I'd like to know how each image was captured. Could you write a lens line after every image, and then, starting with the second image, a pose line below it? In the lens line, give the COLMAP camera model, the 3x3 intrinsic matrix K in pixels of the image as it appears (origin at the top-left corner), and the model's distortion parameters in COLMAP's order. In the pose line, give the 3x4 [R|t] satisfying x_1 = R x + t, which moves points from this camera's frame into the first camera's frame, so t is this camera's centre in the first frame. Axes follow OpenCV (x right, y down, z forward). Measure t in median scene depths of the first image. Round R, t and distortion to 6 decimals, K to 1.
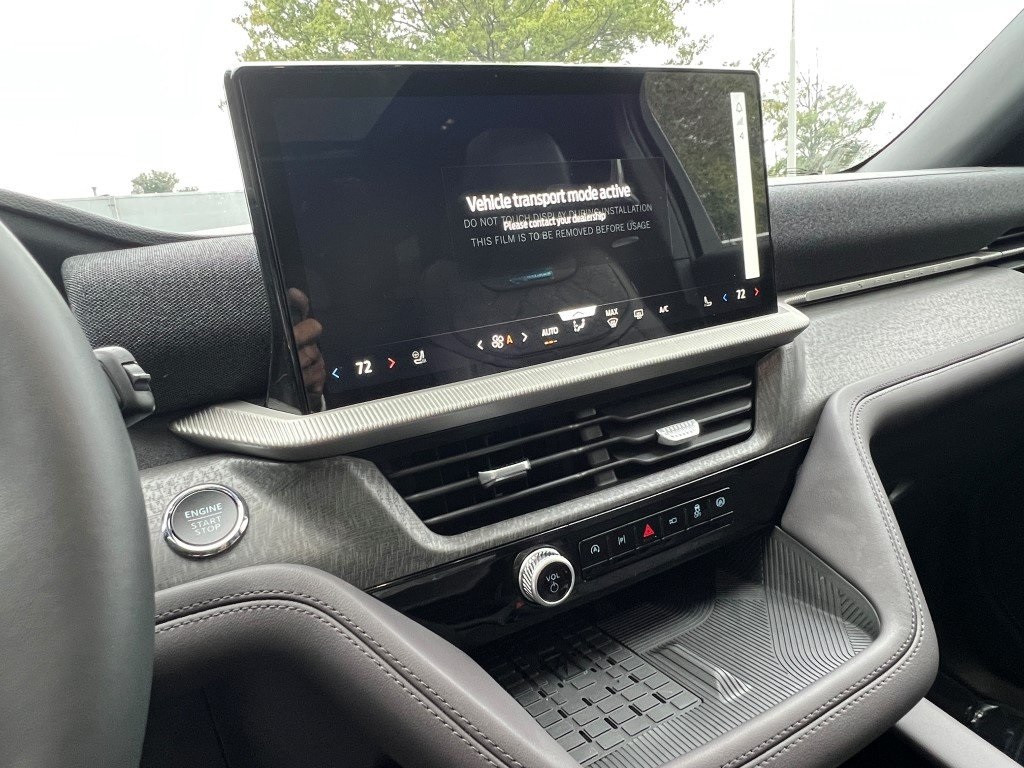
lens RADIAL K [[643.2, 0, 498.0], [0, 643.2, 399.7], [0, 0, 1]] dist [-0.019716, 0.002386]
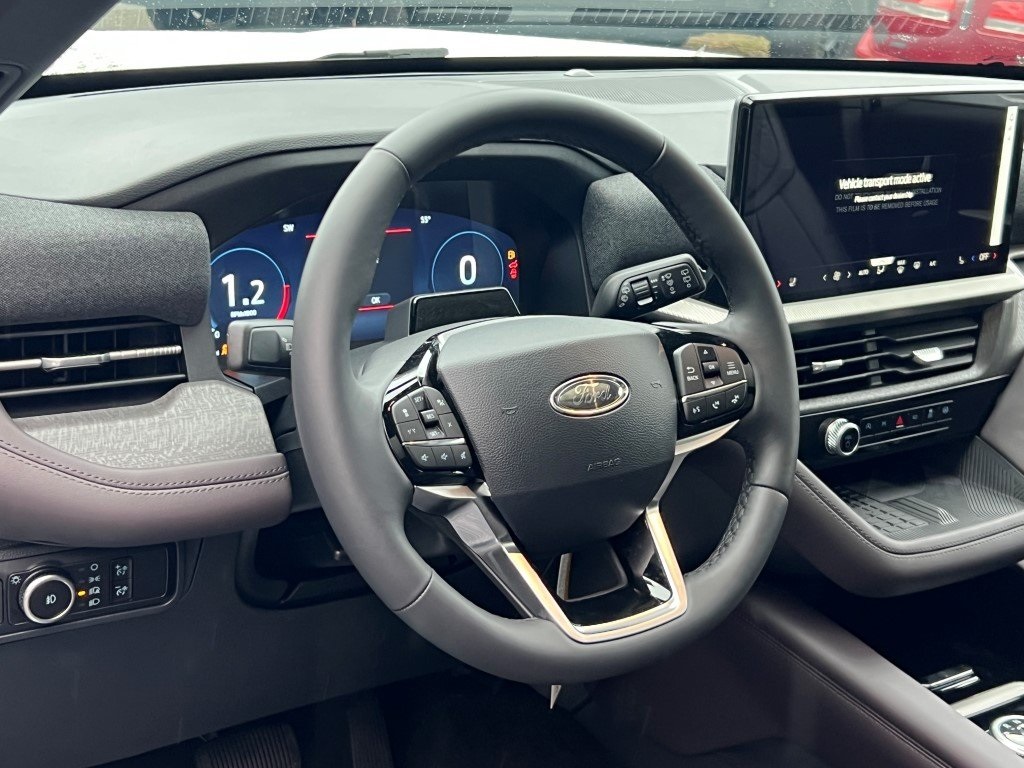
lens RADIAL K [[1560.0, 0, 507.7], [0, 1560.0, 386.0], [0, 0, 1]] dist [0.001964, 0.000000]
pose [[0.970417, 0.141522, 0.195608, -1.318585], [-0.161290, 0.982881, 0.089054, -0.039816], [-0.179657, -0.117969, 0.976630, -2.248208]]
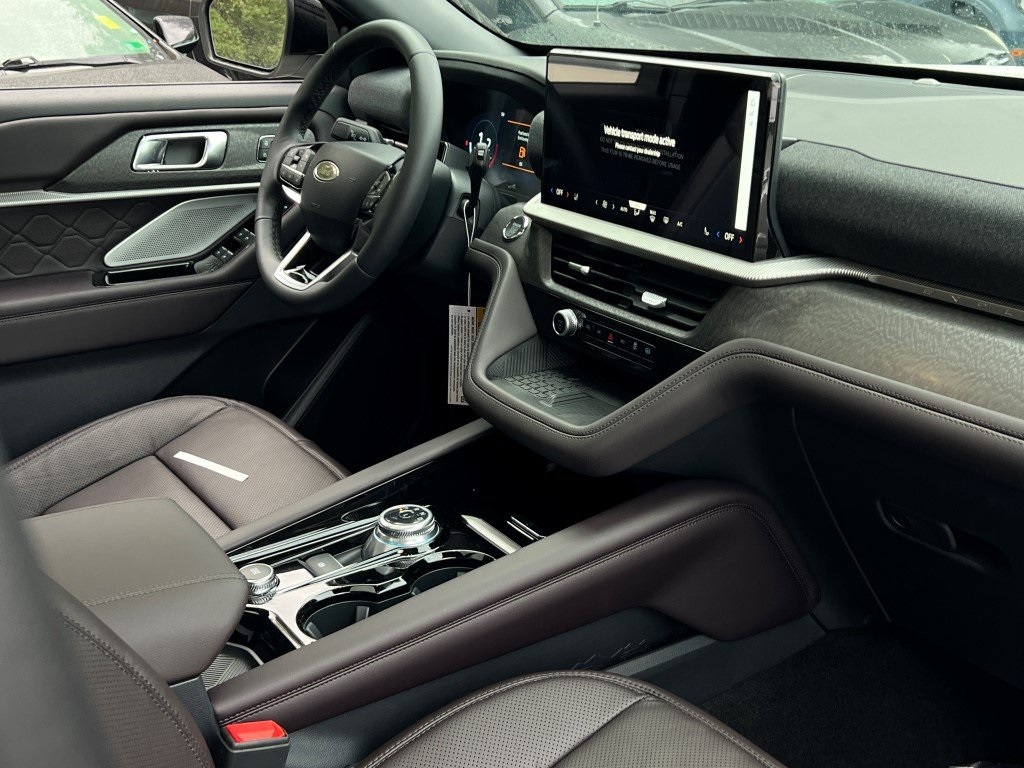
lens RADIAL K [[1212.1, 0, 514.0], [0, 1212.1, 387.7], [0, 0, 1]] dist [0.087218, 0.000000]
pose [[0.127367, 0.456547, -0.880535, 3.192552], [-0.232276, 0.876808, 0.421017, -1.007974], [0.964275, 0.150903, 0.217721, 0.060296]]
